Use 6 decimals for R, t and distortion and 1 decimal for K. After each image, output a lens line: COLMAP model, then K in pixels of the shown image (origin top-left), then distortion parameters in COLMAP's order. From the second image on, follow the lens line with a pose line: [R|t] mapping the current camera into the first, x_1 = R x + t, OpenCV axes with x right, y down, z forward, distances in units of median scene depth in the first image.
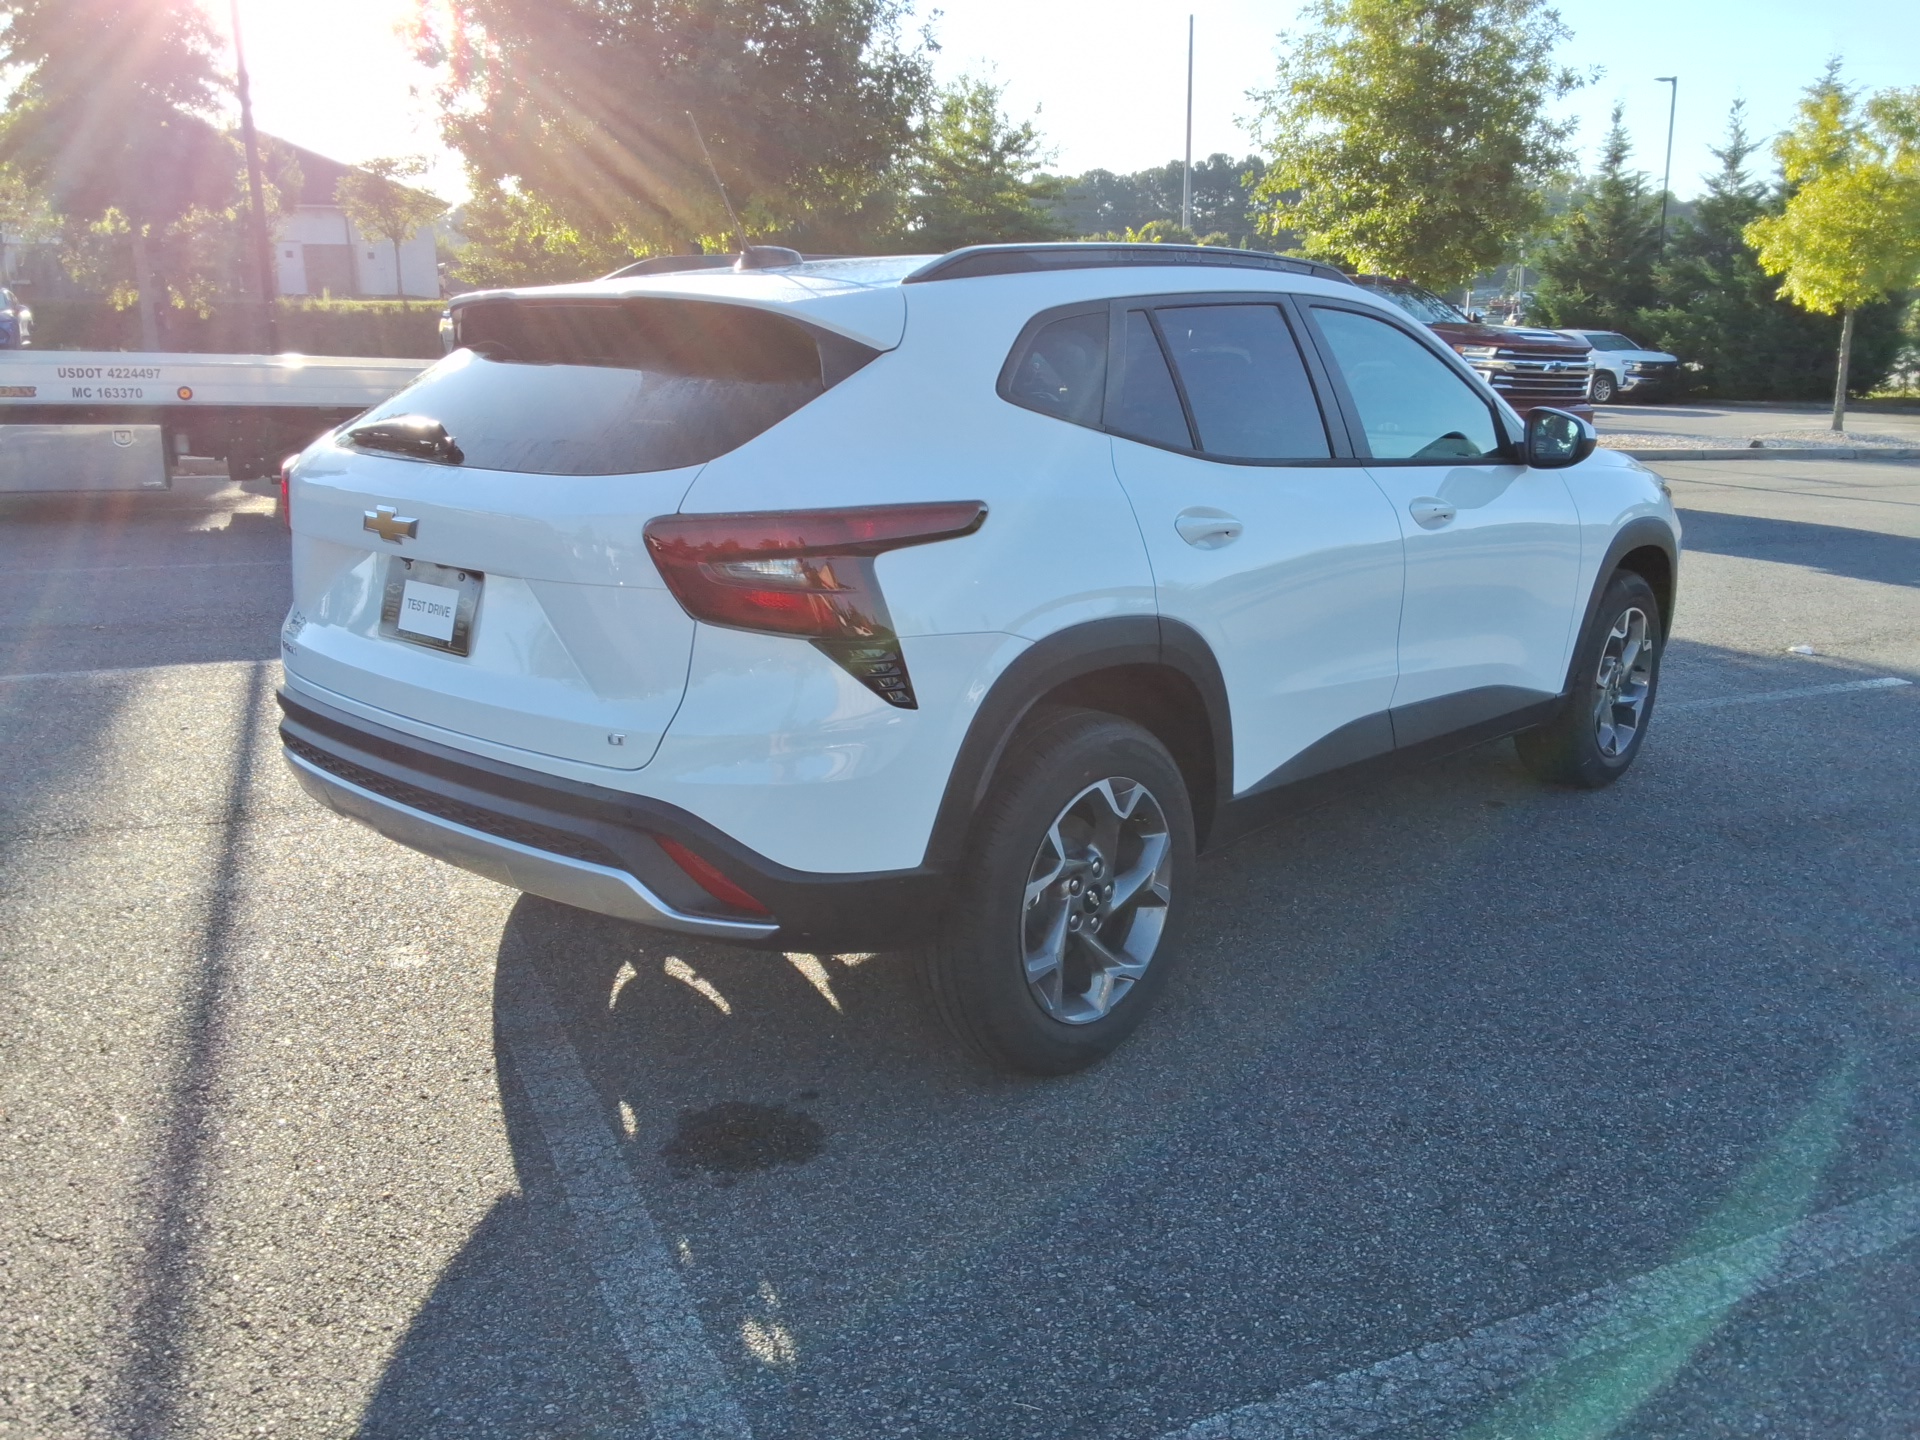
lens RADIAL K [[1551.6, 0, 975.1], [0, 1551.6, 696.4], [0, 0, 1]] dist [0.058434, -0.098428]
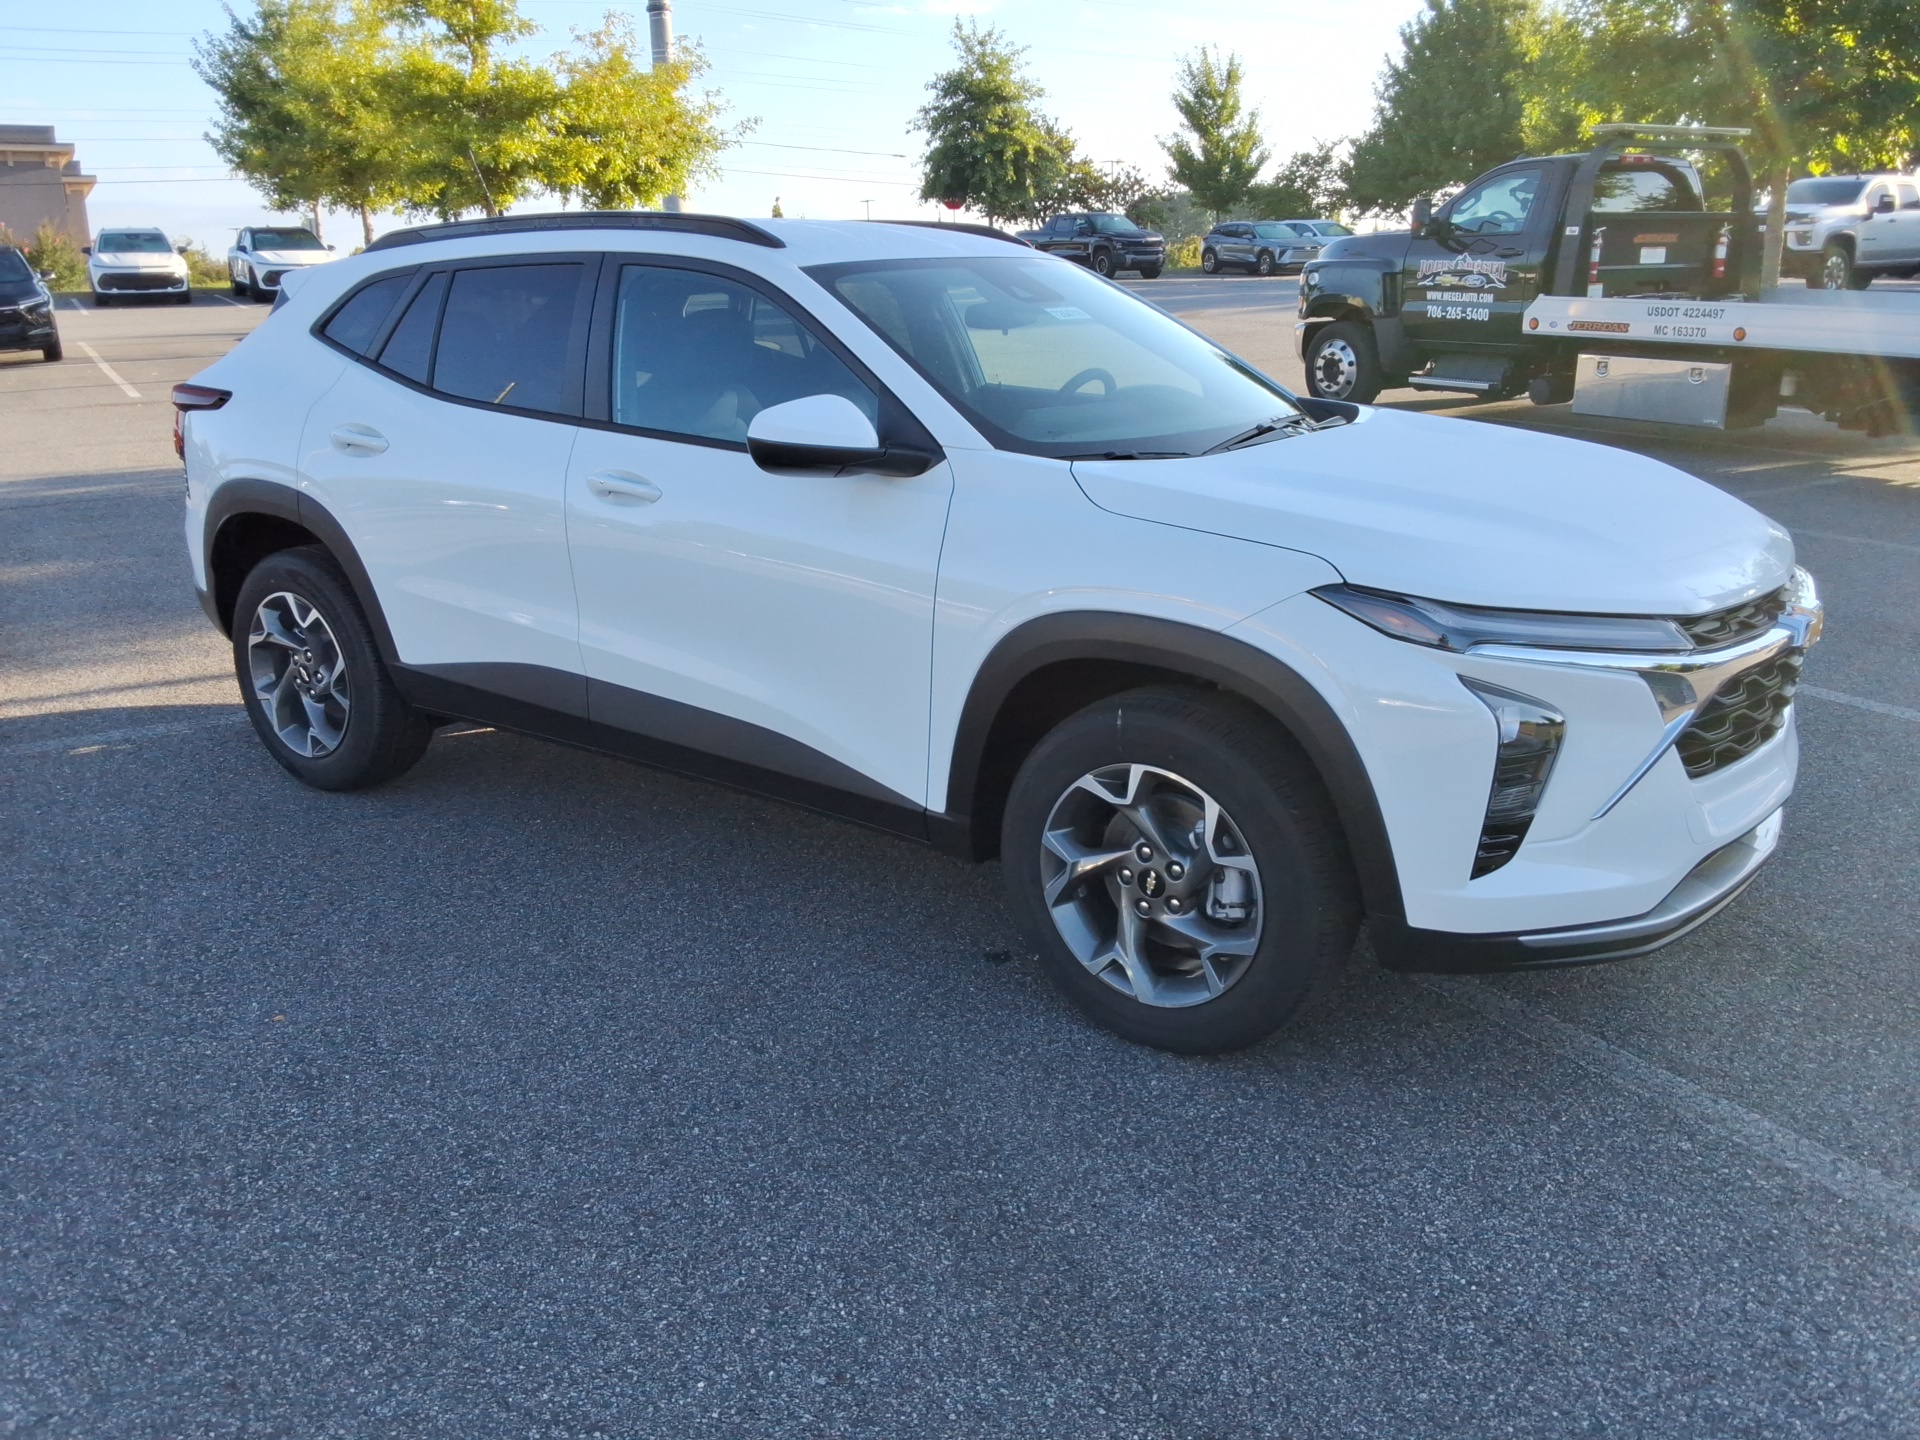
lens RADIAL K [[1526.2, 0, 975.5], [0, 1526.2, 735.1], [0, 0, 1]] dist [0.104019, -0.157523]
pose [[0.105253, 0.277488, -0.954946, 1.002052], [-0.213249, 0.944239, 0.250873, -0.206647], [0.971312, 0.177236, 0.158558, 0.885240]]
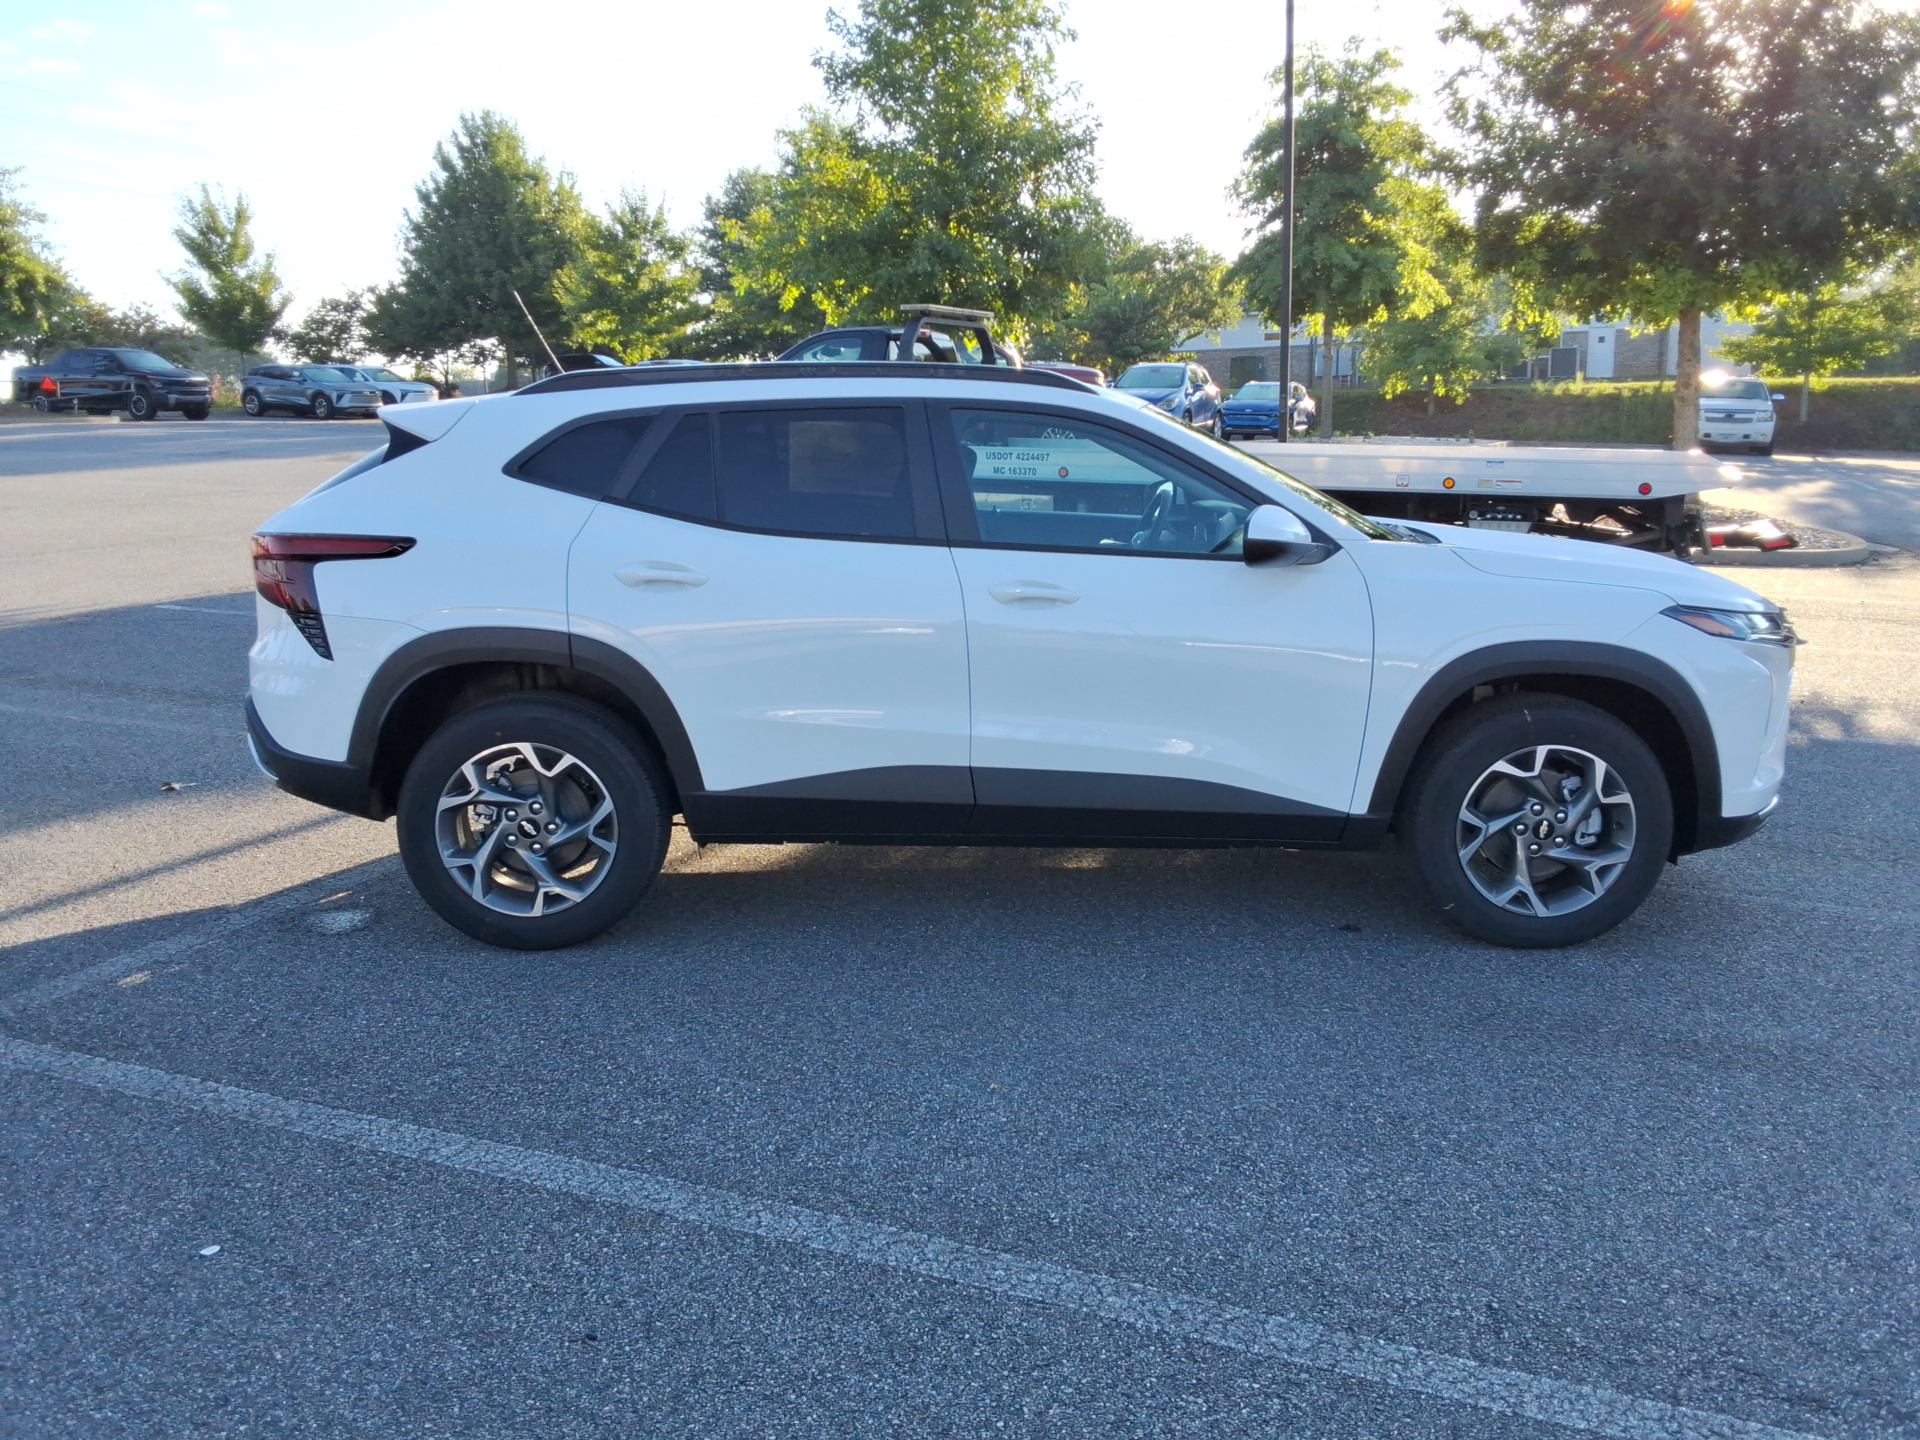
lens RADIAL K [[1526.2, 0, 975.5], [0, 1526.2, 735.1], [0, 0, 1]] dist [0.104019, -0.157523]
pose [[0.674068, 0.142502, -0.724794, 0.854303], [-0.159696, 0.986123, 0.045362, -0.051873], [0.721200, 0.085169, 0.687471, 0.203659]]
